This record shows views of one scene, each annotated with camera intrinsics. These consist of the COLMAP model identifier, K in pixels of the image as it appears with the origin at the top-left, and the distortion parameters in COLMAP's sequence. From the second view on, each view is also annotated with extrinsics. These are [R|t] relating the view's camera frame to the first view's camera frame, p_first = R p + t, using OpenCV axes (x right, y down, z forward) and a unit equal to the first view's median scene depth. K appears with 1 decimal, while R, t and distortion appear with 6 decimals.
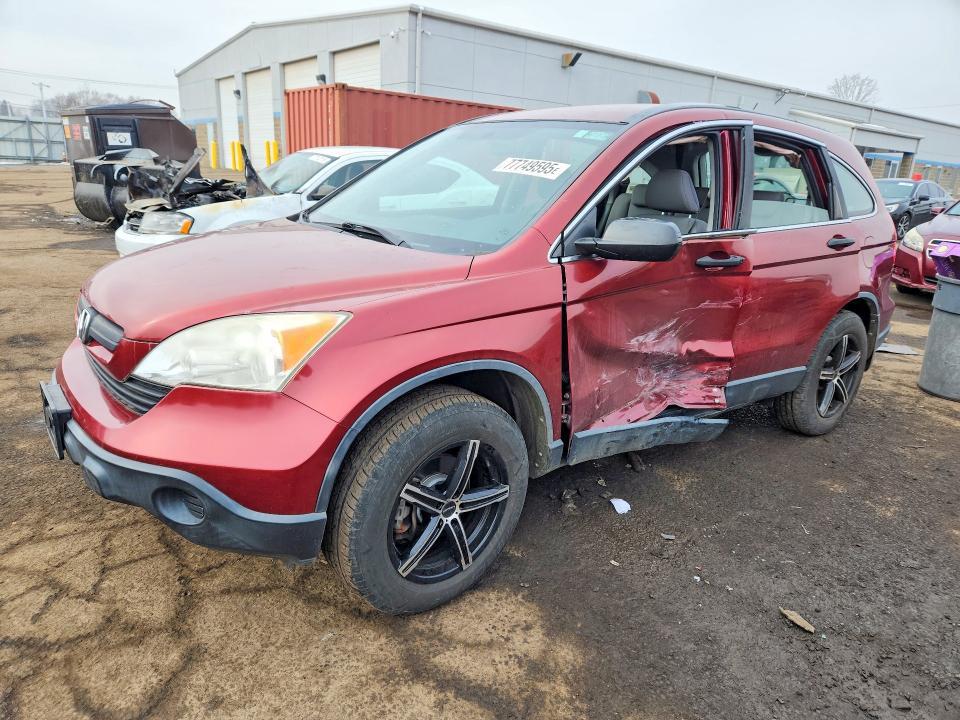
lens RADIAL K [[667.7, 0, 487.7], [0, 667.7, 357.9], [0, 0, 1]] dist [0.022829, -0.001503]
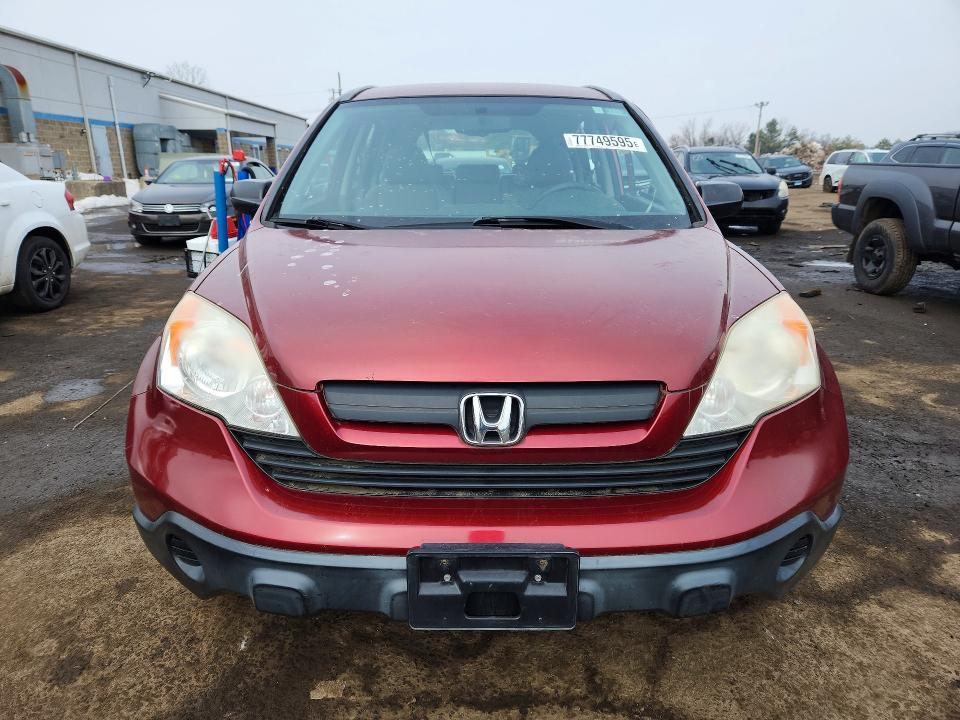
lens RADIAL K [[649.4, 0, 477.6], [0, 649.4, 397.4], [0, 0, 1]] dist [0.001245, -0.002706]
pose [[0.614962, -0.314396, 0.723171, -0.912439], [0.256528, 0.946961, 0.193544, -0.160356], [-0.745664, 0.066491, 0.662996, 0.588515]]
